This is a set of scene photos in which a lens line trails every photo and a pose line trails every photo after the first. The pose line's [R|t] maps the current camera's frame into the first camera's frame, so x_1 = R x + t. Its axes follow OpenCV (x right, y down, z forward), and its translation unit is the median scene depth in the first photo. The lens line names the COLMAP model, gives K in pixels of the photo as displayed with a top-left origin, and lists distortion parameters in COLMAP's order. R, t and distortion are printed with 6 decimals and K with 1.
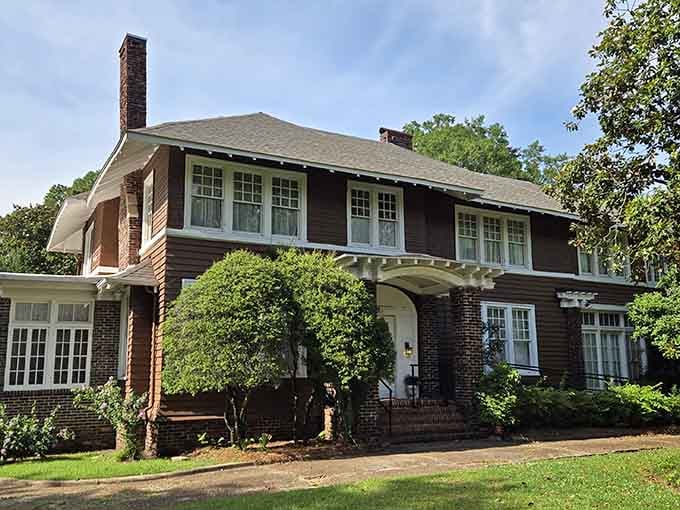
lens RADIAL K [[614.4, 0, 343.7], [0, 614.4, 255.4], [0, 0, 1]] dist [0.014878, -0.013074]
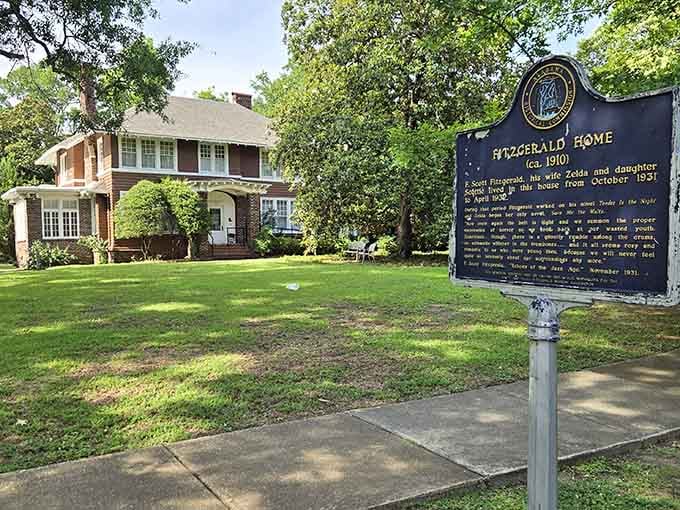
lens RADIAL K [[614.4, 0, 337.1], [0, 614.4, 259.7], [0, 0, 1]] dist [0.014878, -0.013074]
pose [[0.996180, -0.006652, 0.087070, 0.324649], [-0.012121, 0.976908, 0.213315, -0.198890], [-0.086478, -0.213556, 0.973096, -1.285750]]
